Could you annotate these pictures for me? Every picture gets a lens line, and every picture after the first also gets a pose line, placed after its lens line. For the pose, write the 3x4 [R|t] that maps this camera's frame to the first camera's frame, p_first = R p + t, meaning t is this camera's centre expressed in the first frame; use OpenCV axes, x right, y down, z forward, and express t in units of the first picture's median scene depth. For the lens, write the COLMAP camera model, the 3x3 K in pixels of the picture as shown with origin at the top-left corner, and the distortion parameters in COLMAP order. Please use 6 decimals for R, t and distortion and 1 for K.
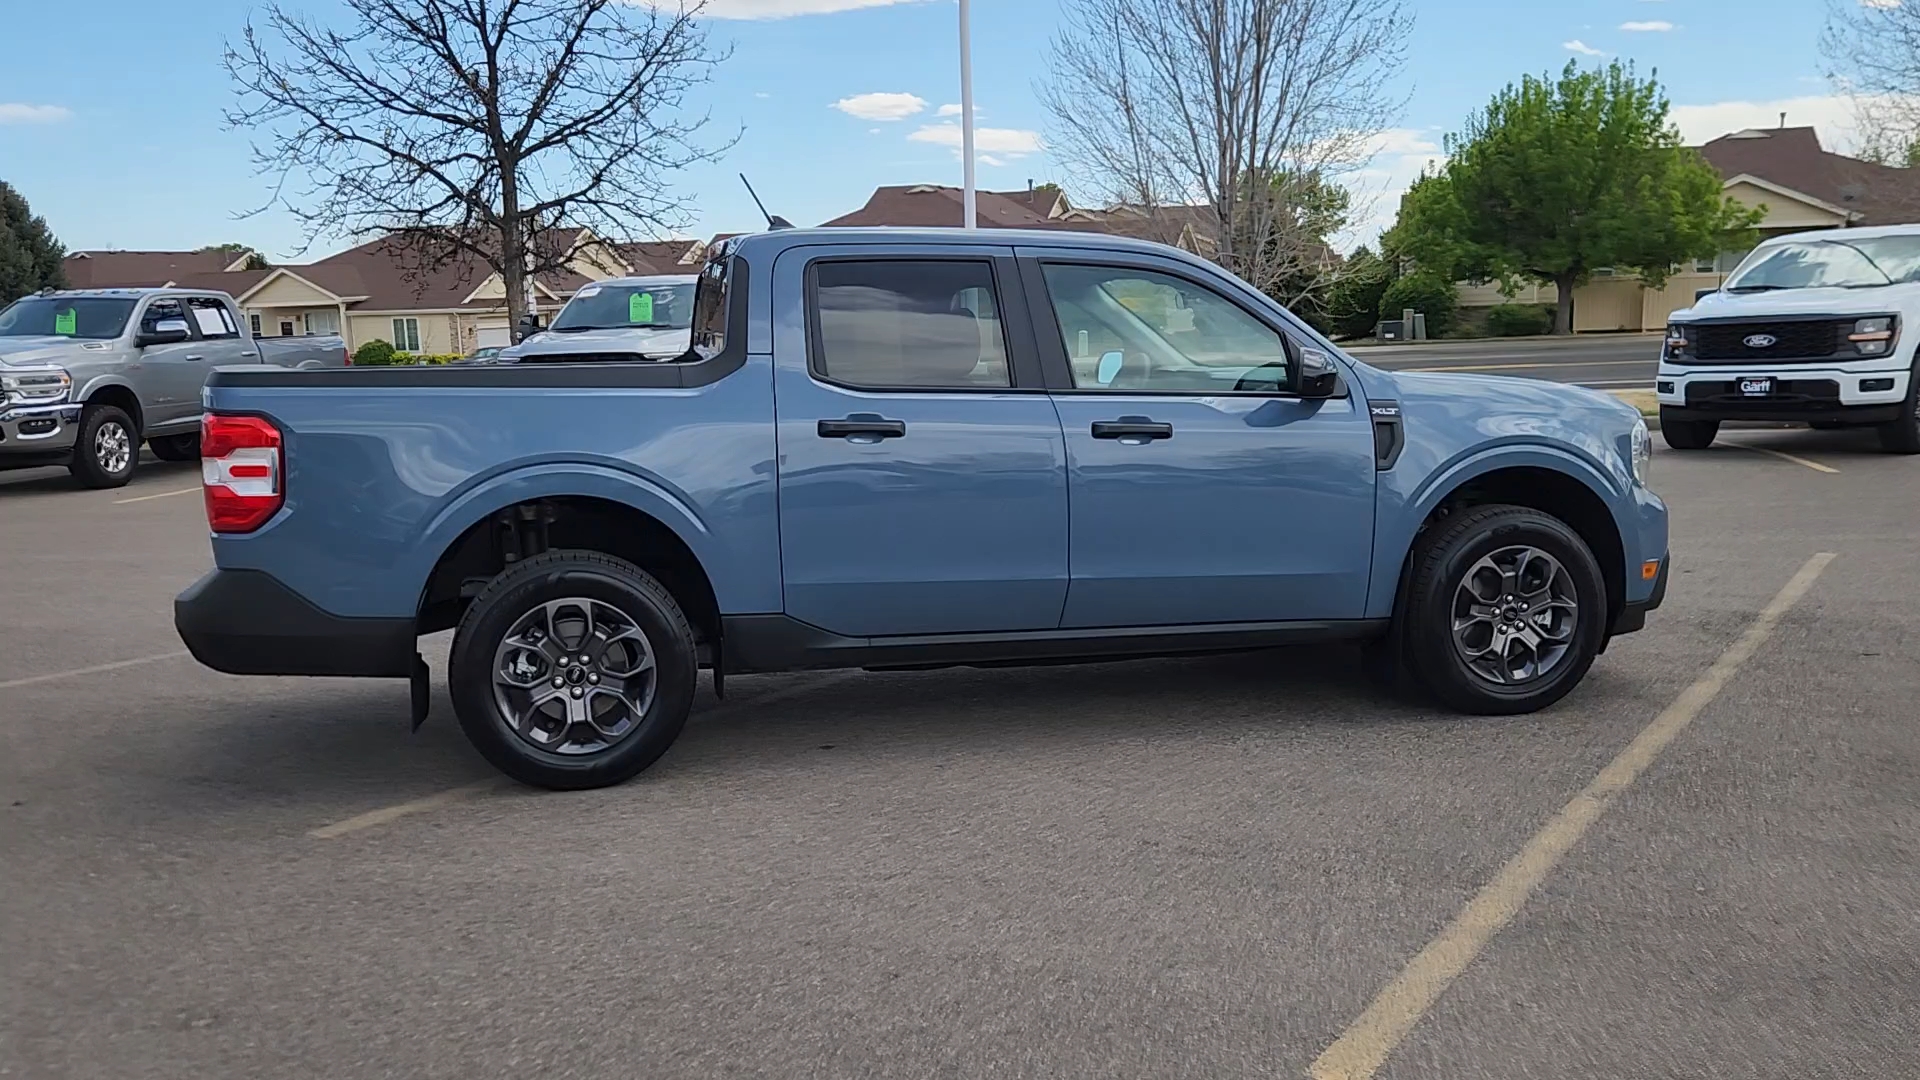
lens RADIAL K [[1627.0, 0, 944.0], [0, 1627.0, 537.4], [0, 0, 1]] dist [0.039478, -0.035305]
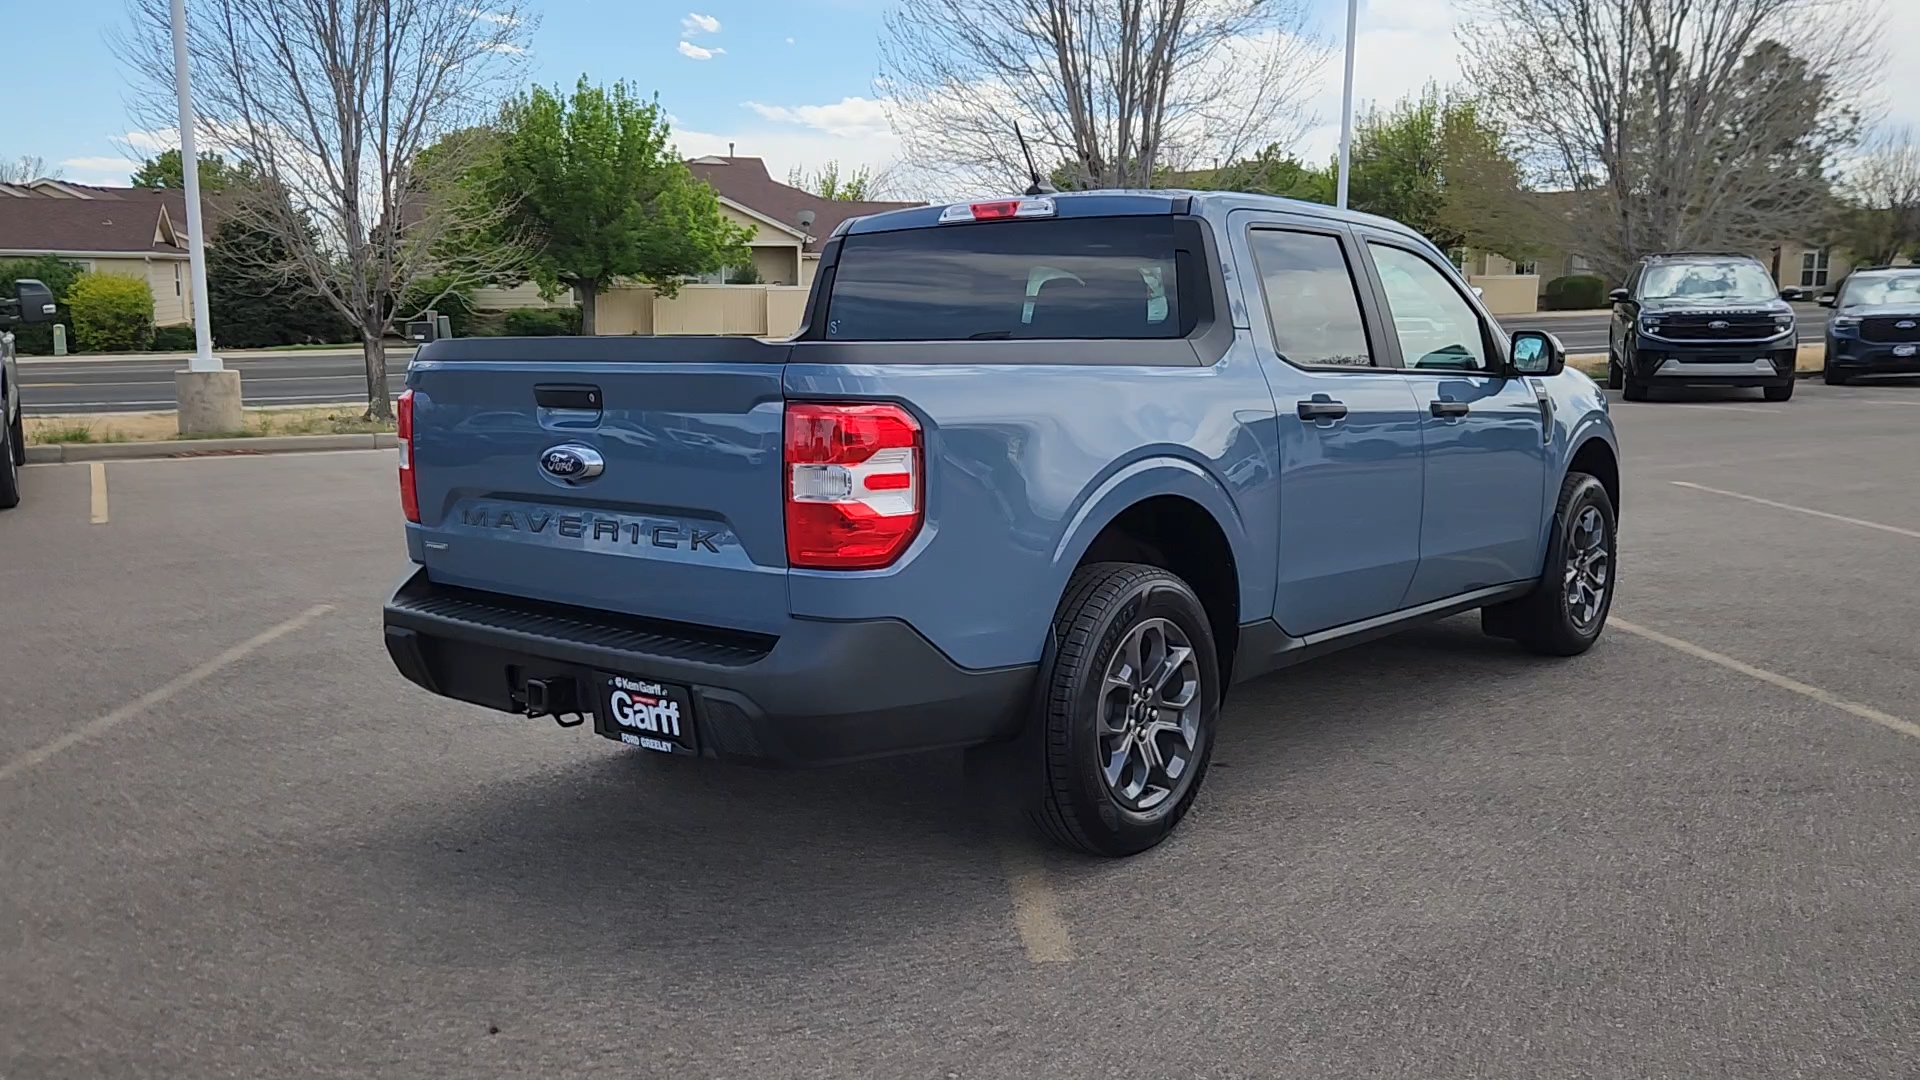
lens RADIAL K [[1627.0, 0, 945.6], [0, 1627.0, 535.8], [0, 0, 1]] dist [0.039478, -0.035305]
pose [[0.796476, -0.061768, 0.601507, -0.681579], [0.064103, 0.997788, 0.017582, -0.022355], [-0.601263, 0.024555, 0.798674, 0.339188]]
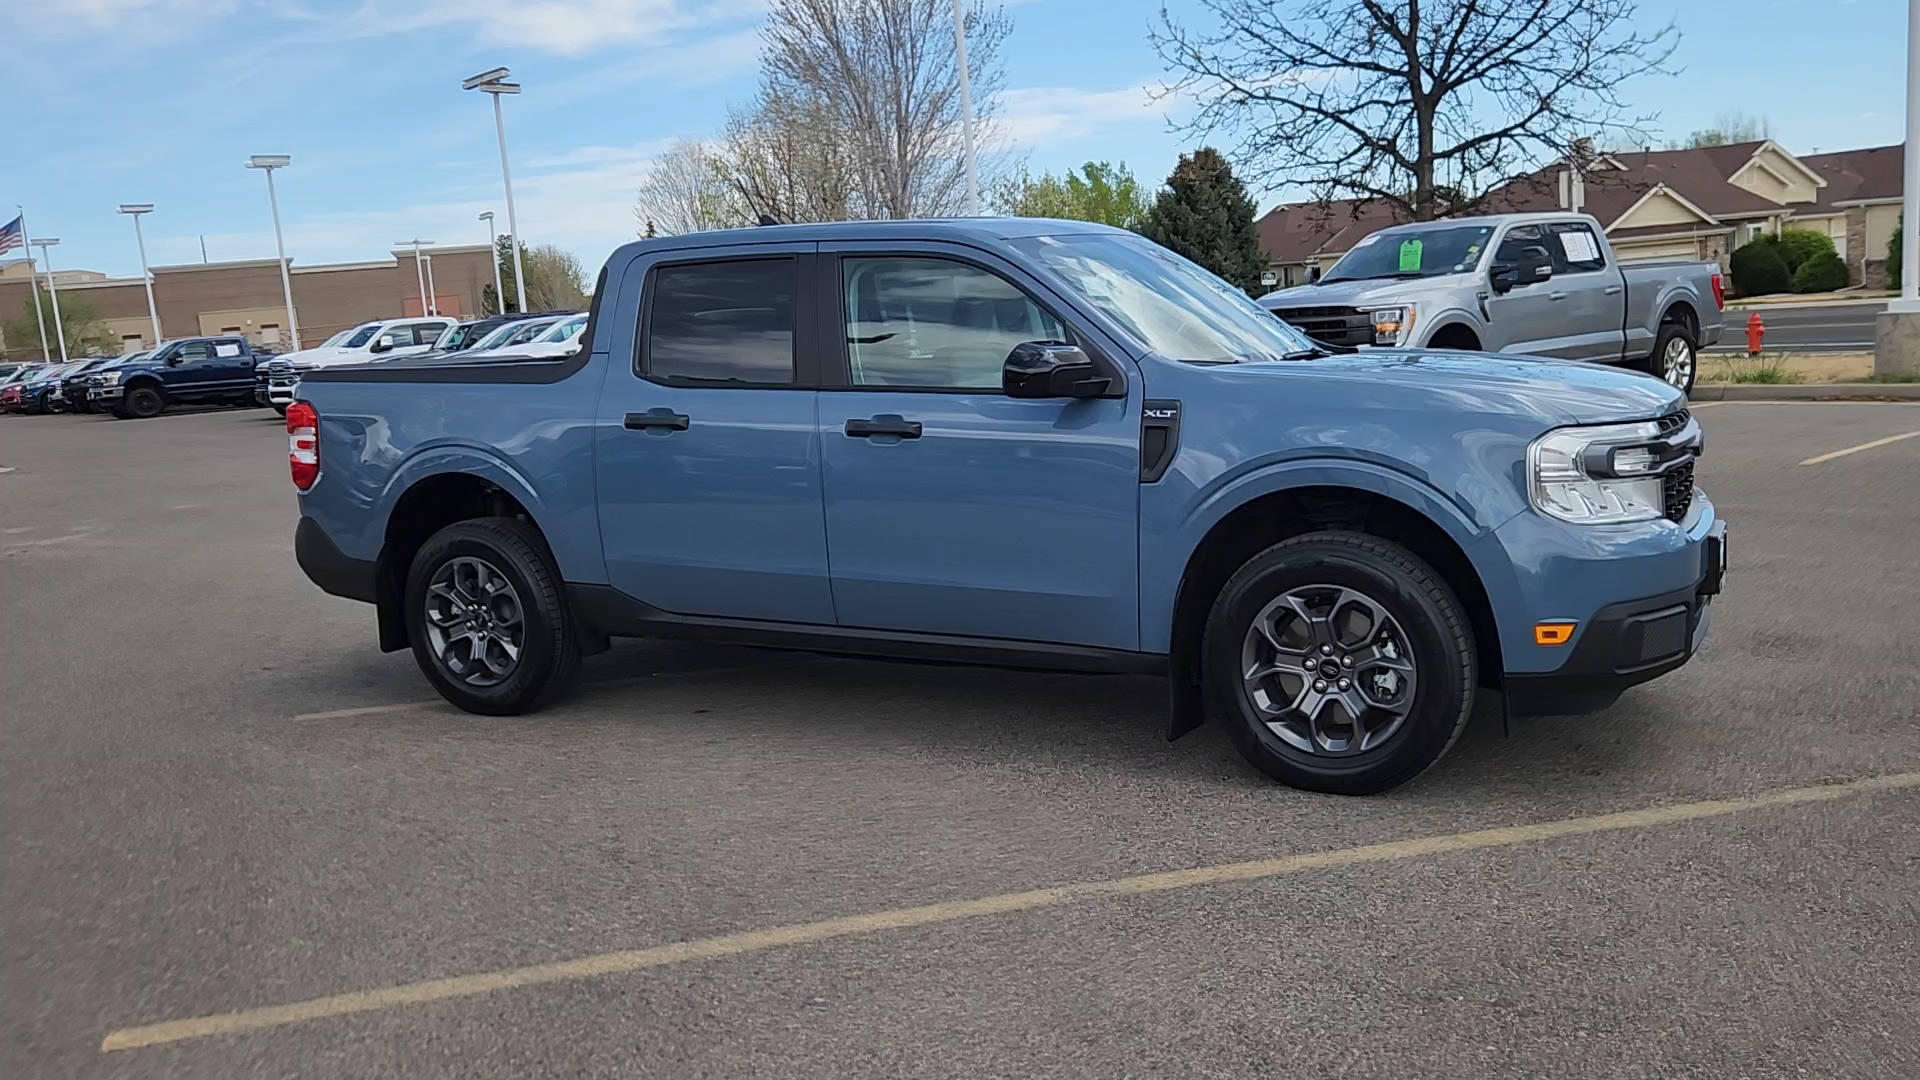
lens RADIAL K [[1627.0, 0, 950.4], [0, 1627.0, 538.0], [0, 0, 1]] dist [0.039478, -0.035305]
pose [[0.755663, 0.072051, -0.650985, 0.702362], [-0.045151, 0.997297, 0.057970, -0.053503], [0.653402, -0.014413, 0.756874, 0.267154]]
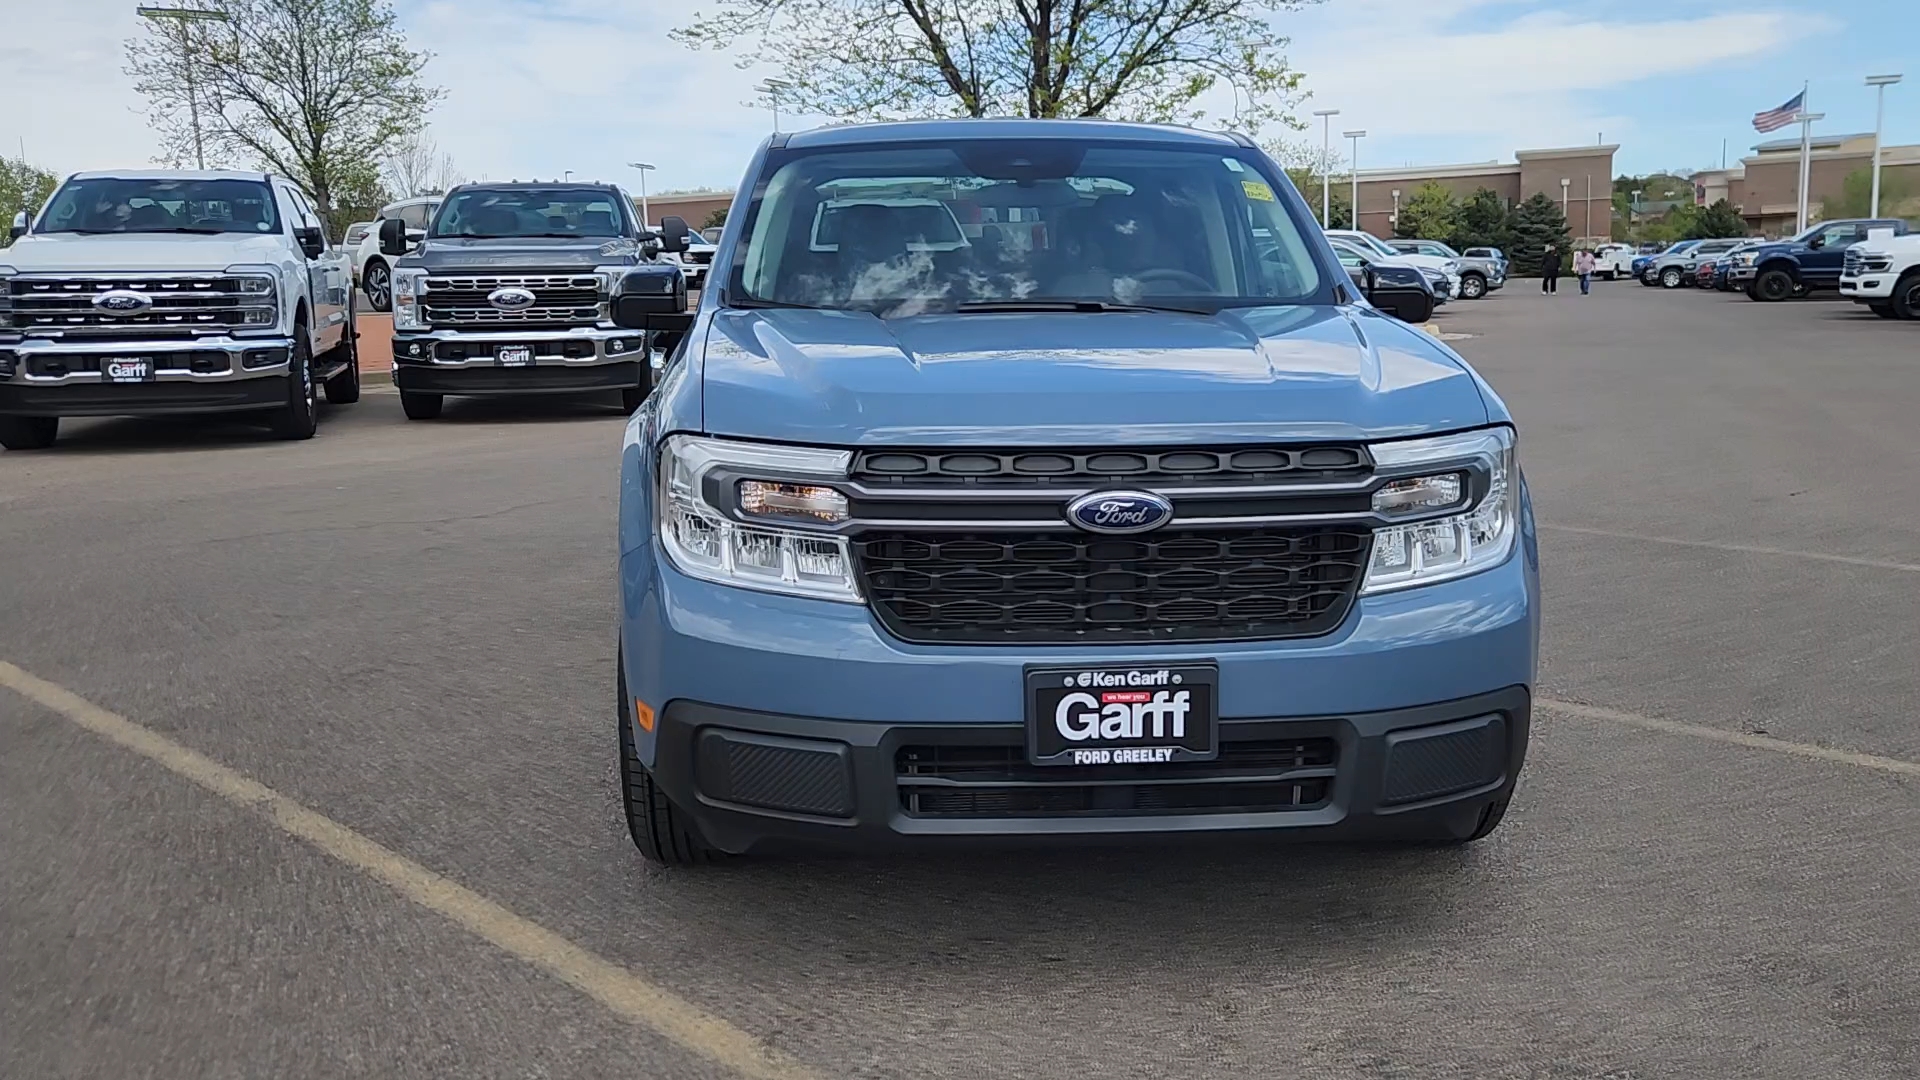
lens RADIAL K [[1627.0, 0, 954.1], [0, 1627.0, 548.0], [0, 0, 1]] dist [0.039478, -0.035305]
pose [[-0.167961, 0.201421, -0.964997, 0.913632], [-0.107938, 0.969260, 0.221098, -0.160517], [0.979867, 0.141295, -0.141057, 1.165963]]
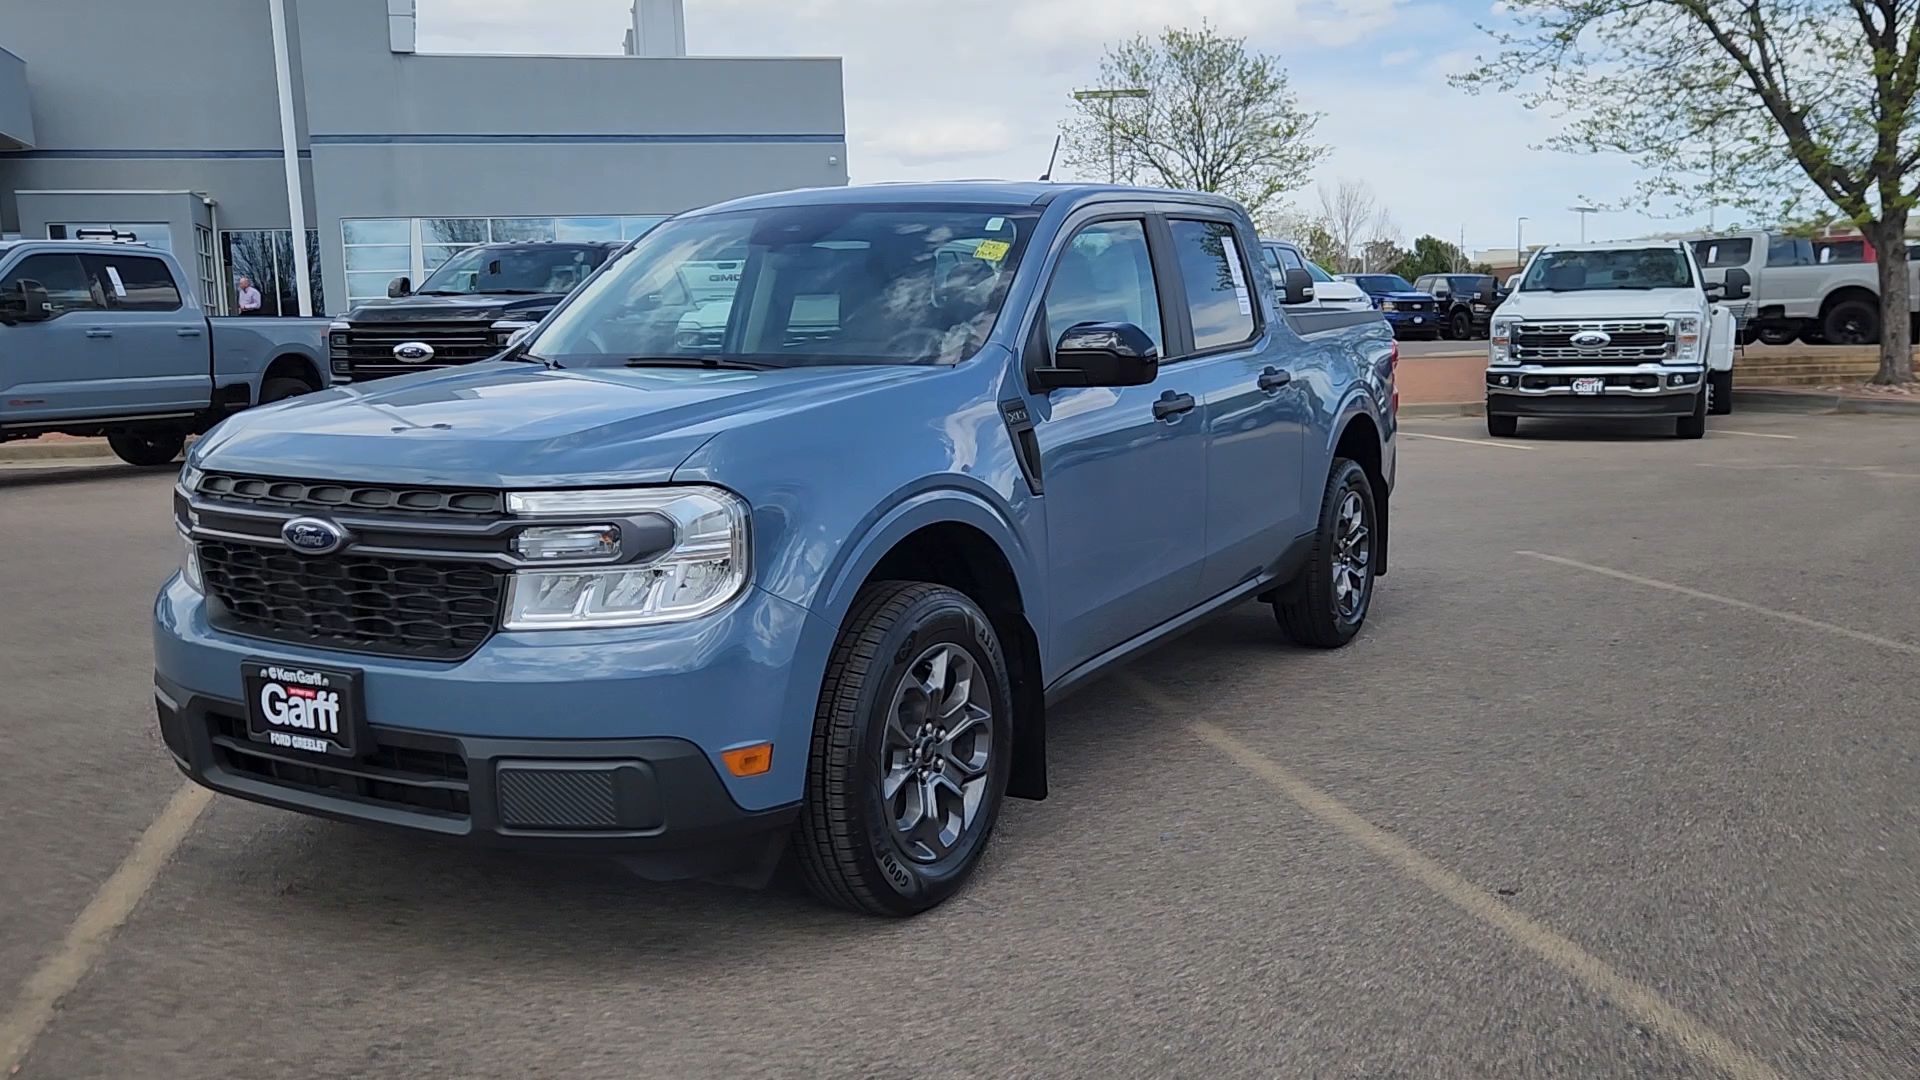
lens RADIAL K [[1627.0, 0, 955.9], [0, 1627.0, 559.7], [0, 0, 1]] dist [0.039478, -0.035305]
pose [[-0.679807, 0.143293, -0.719256, 0.699998], [-0.059844, 0.966618, 0.249135, -0.216234], [0.730945, 0.212408, -0.648539, 1.673836]]
